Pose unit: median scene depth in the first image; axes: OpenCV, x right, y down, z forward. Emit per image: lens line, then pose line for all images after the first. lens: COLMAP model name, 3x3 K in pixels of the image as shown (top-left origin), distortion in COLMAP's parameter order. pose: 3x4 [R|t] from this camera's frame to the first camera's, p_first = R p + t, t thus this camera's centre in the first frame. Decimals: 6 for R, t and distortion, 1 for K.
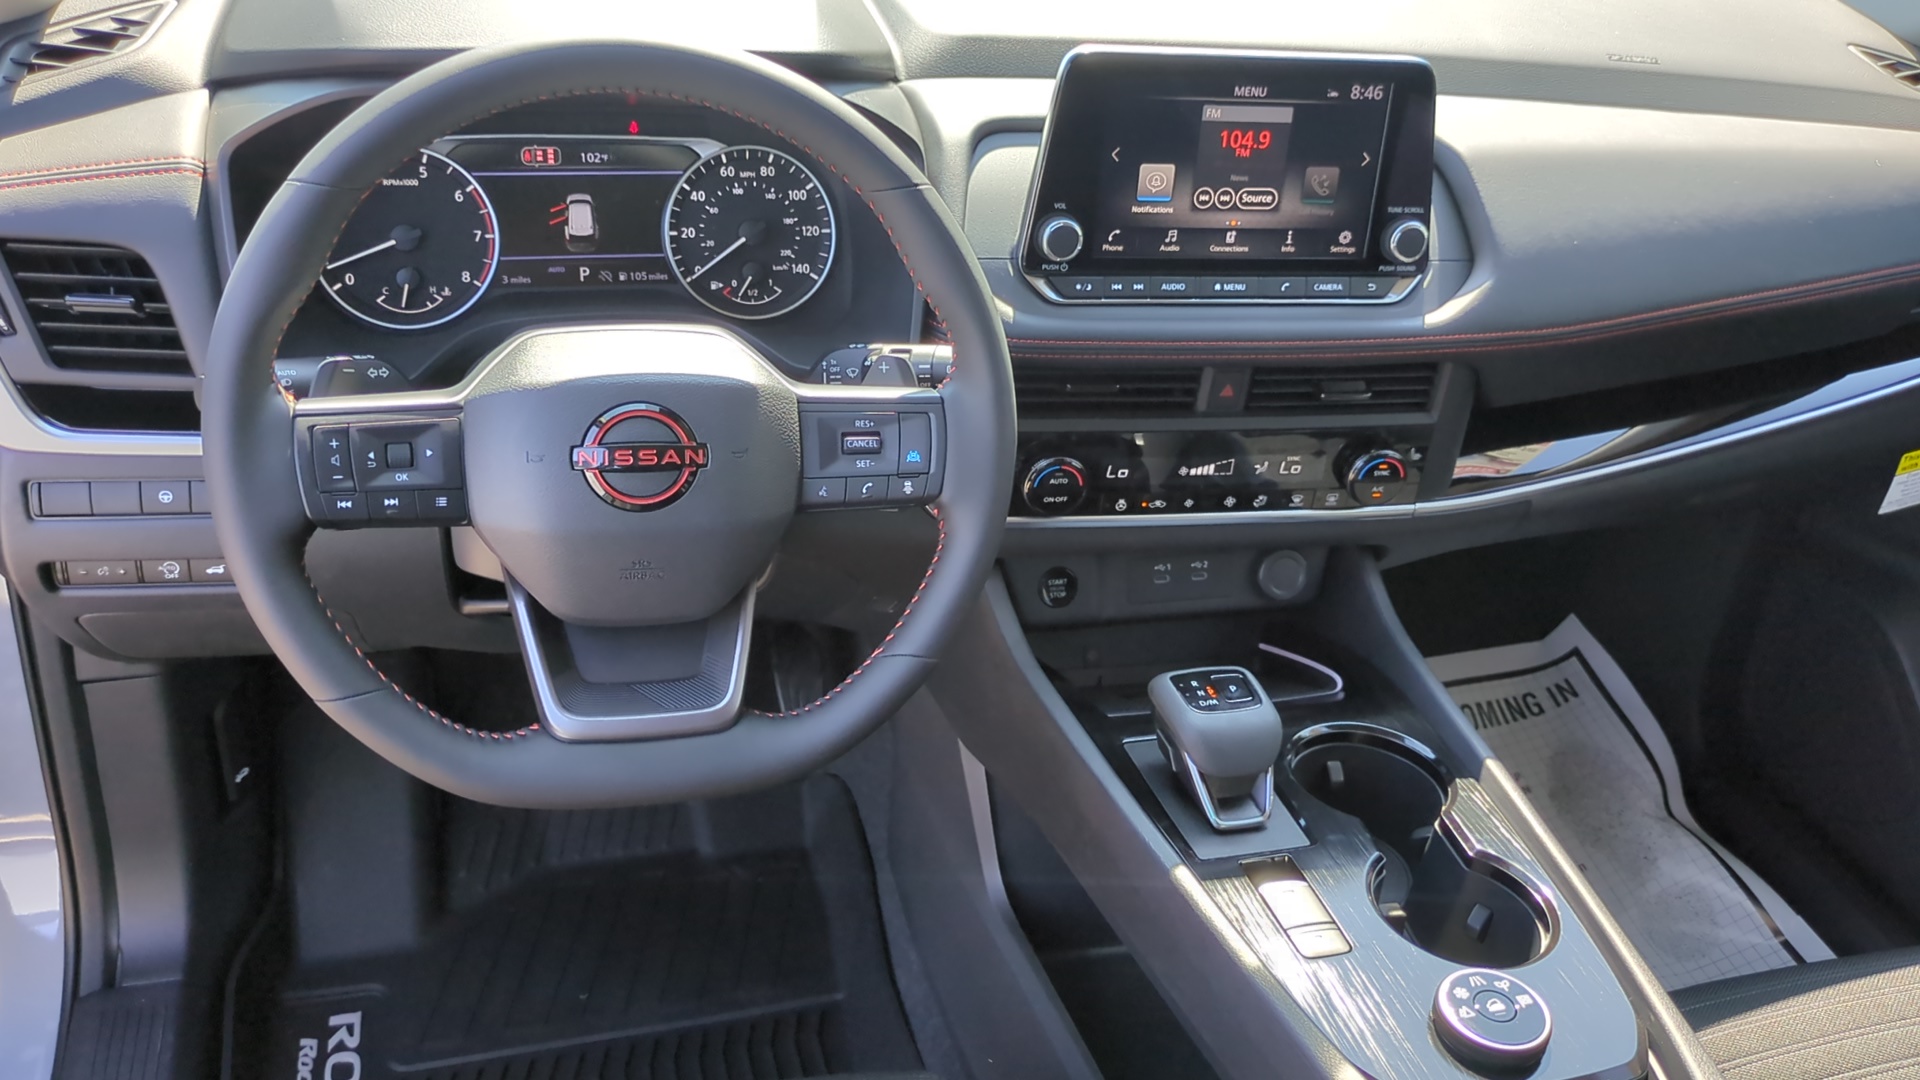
lens RADIAL K [[1676.8, 0, 959.4], [0, 1676.8, 531.9], [0, 0, 1]] dist [0.050197, -0.090565]
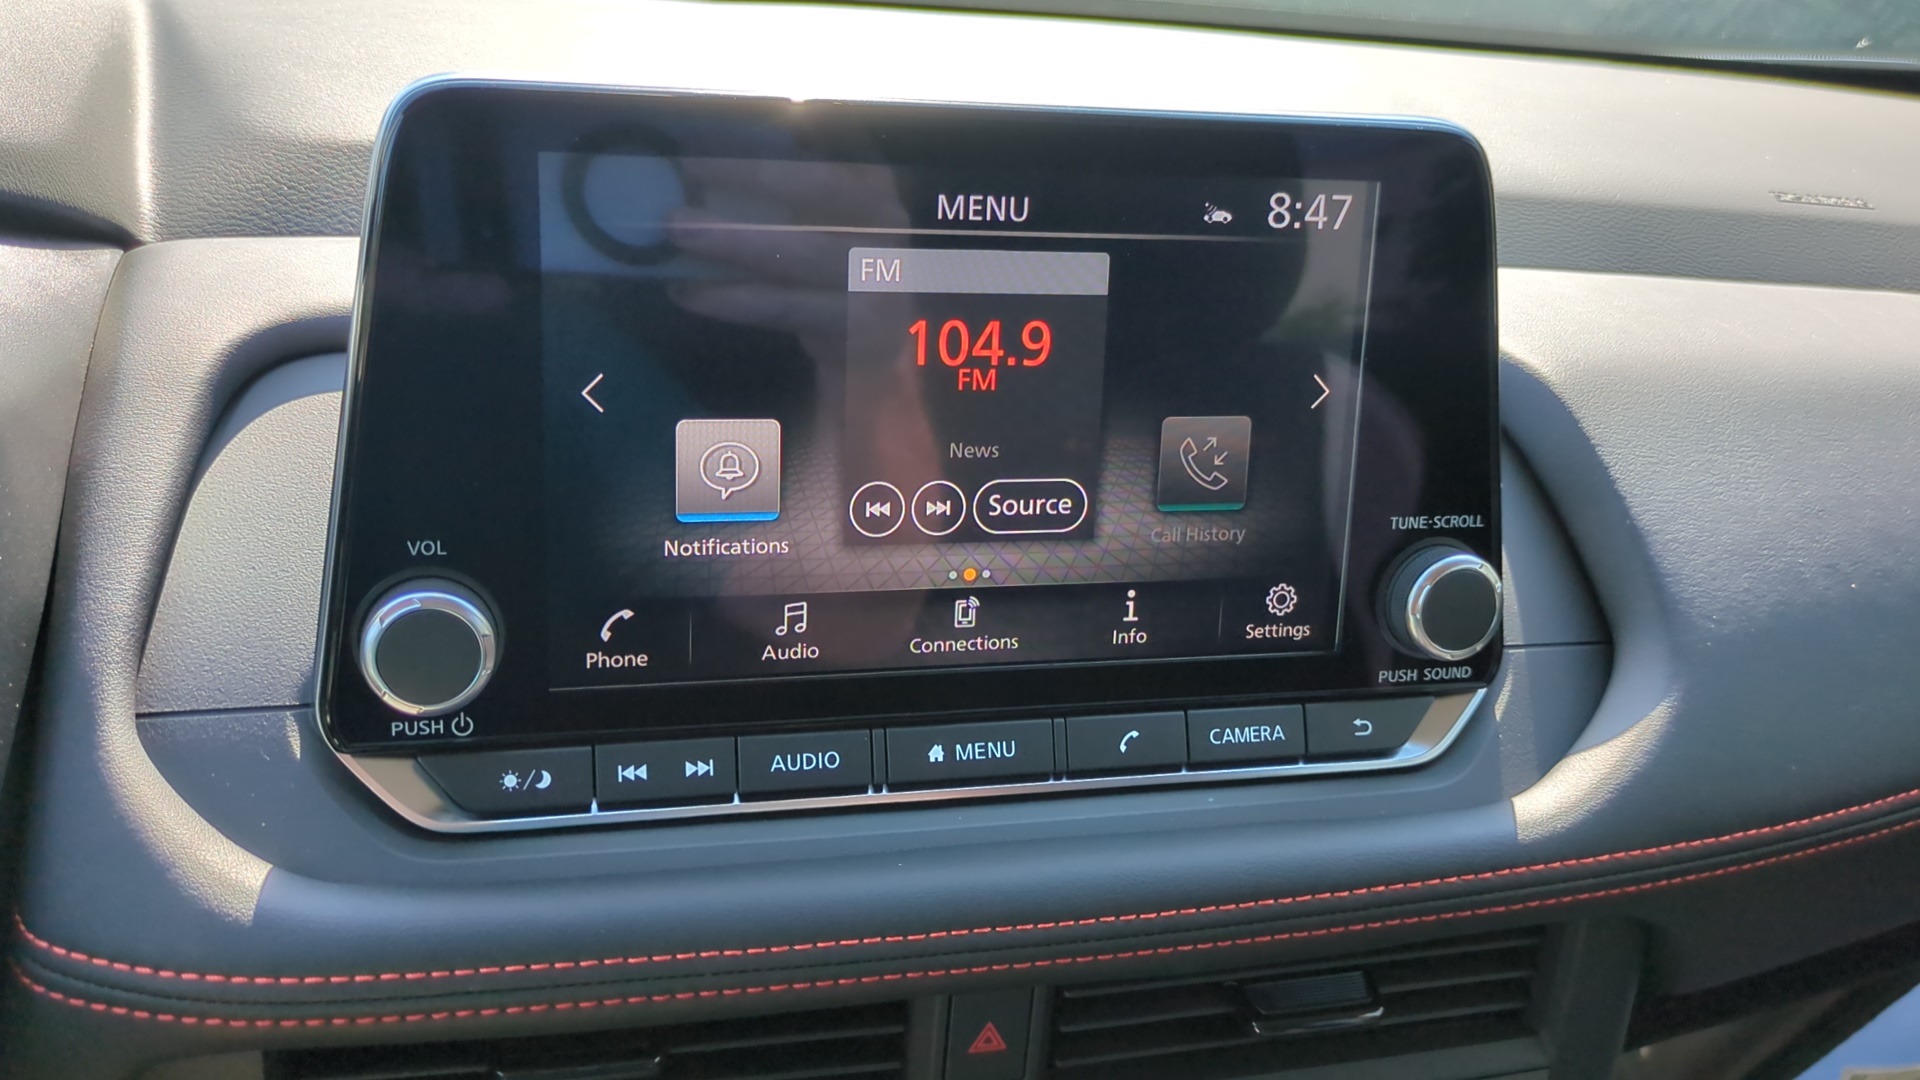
lens RADIAL K [[1676.8, 0, 963.1], [0, 1676.8, 524.1], [0, 0, 1]] dist [0.050197, -0.090565]
pose [[0.998275, -0.036068, 0.046320, 0.141613], [0.043910, 0.982443, -0.181322, -0.126351], [-0.038967, 0.183043, 0.982332, 0.631139]]
